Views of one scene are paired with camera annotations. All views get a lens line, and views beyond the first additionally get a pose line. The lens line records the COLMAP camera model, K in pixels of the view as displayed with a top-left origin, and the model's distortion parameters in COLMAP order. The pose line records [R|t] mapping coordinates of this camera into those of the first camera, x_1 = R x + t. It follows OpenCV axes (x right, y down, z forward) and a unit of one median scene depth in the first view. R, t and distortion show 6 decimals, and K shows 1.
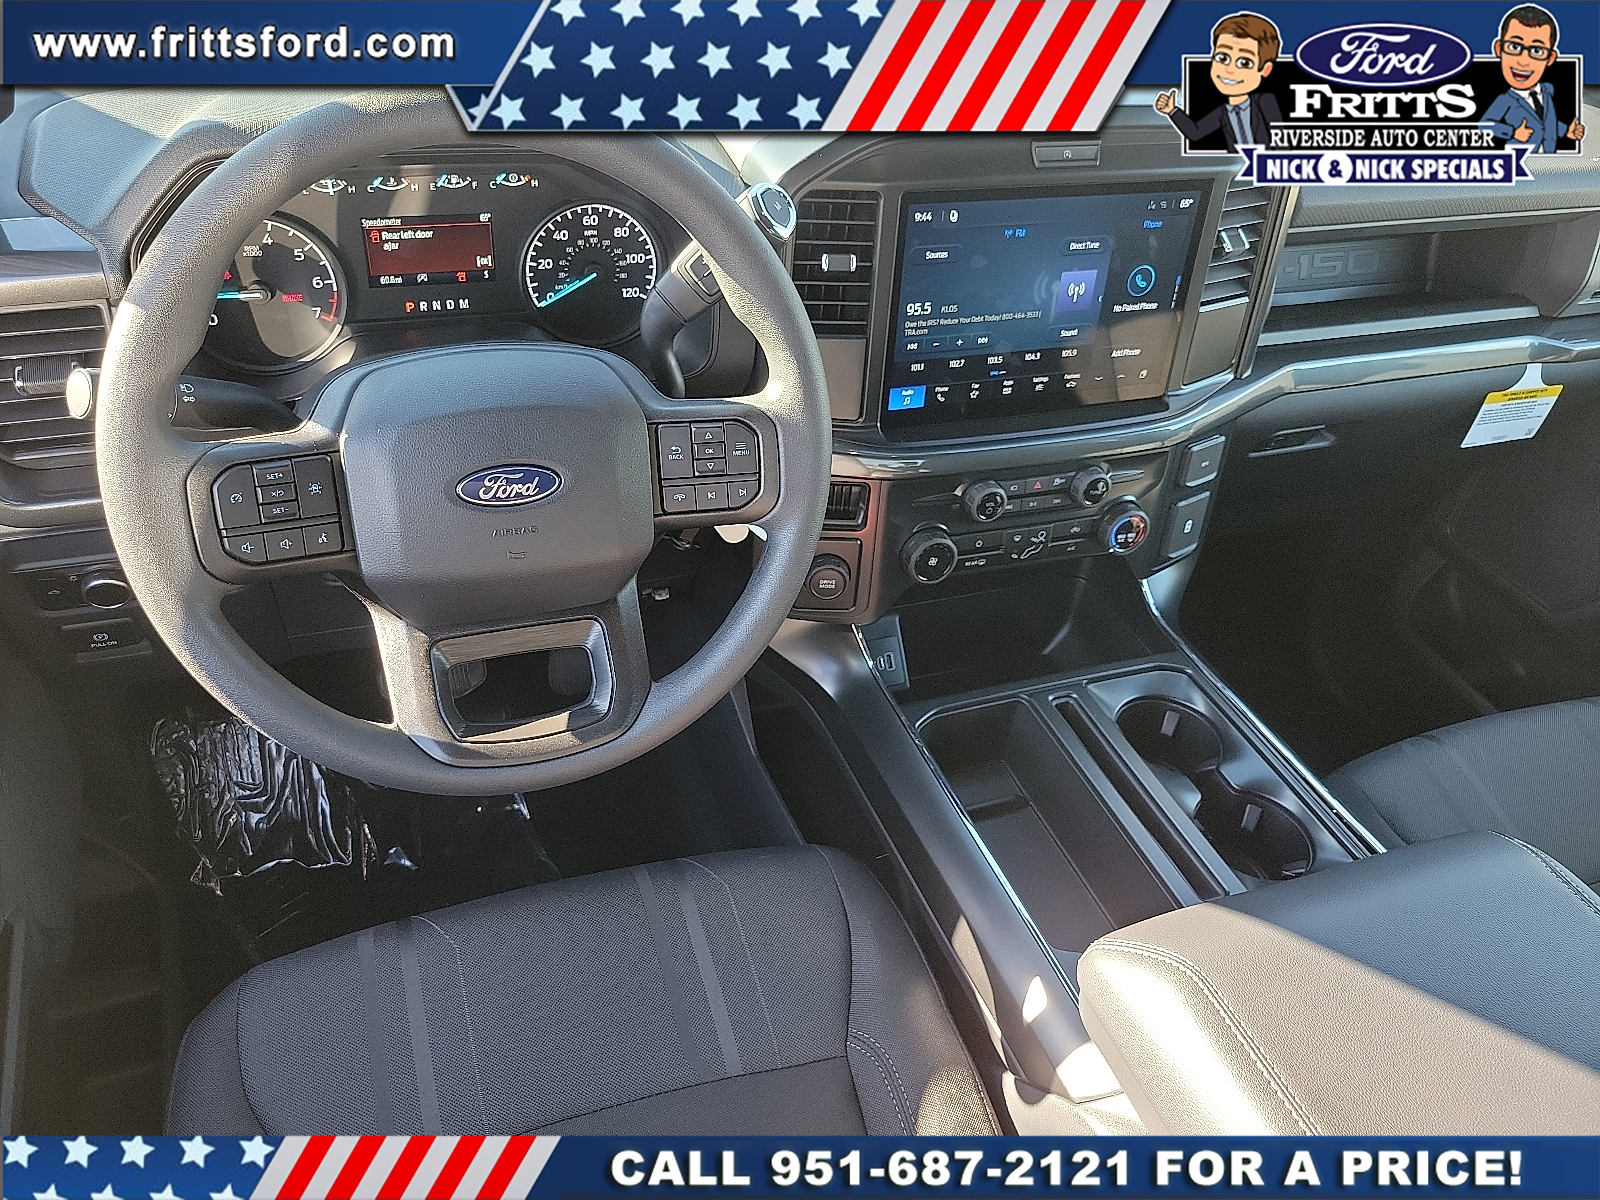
lens RADIAL K [[1226.5, 0, 799.1], [0, 1226.5, 588.6], [0, 0, 1]] dist [0.033824, -0.001805]
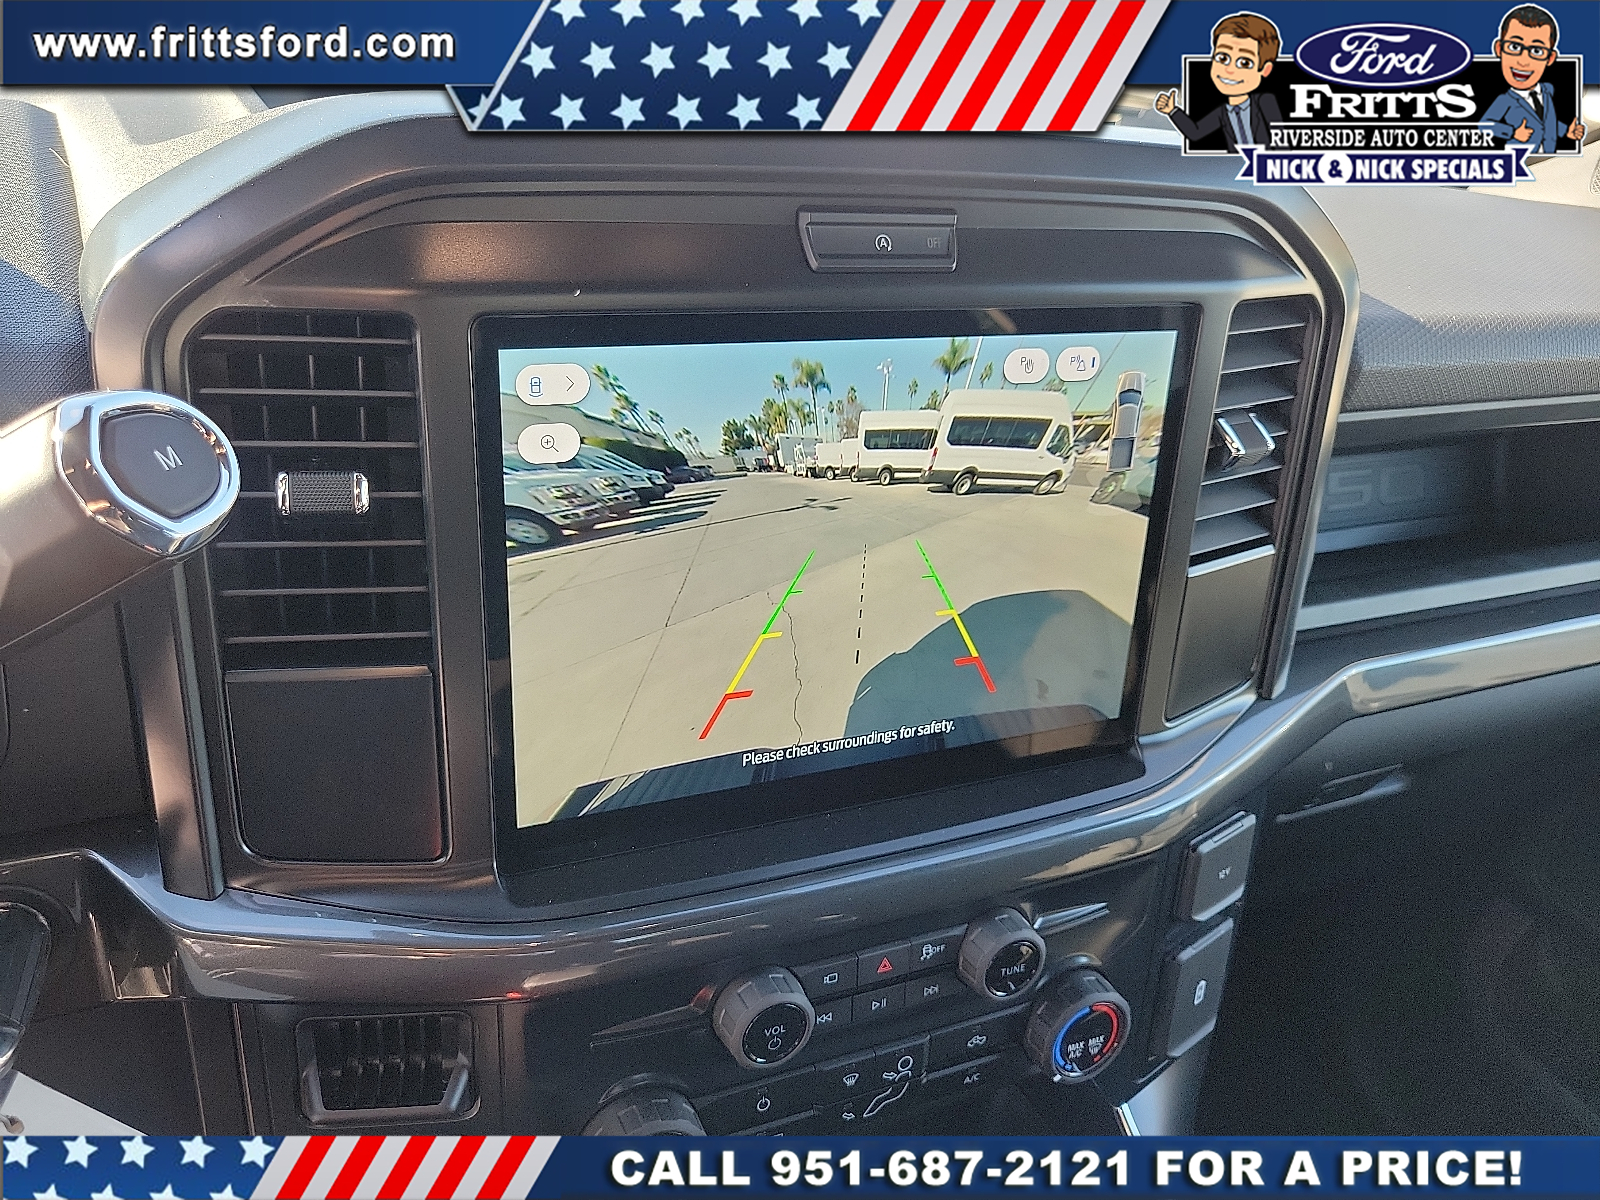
lens RADIAL K [[1226.5, 0, 794.5], [0, 1226.5, 594.9], [0, 0, 1]] dist [0.033824, -0.001805]
pose [[0.997051, -0.035617, 0.067981, 0.133088], [0.048366, 0.979359, -0.196255, -0.127320], [-0.059587, 0.198964, 0.978194, 0.524410]]
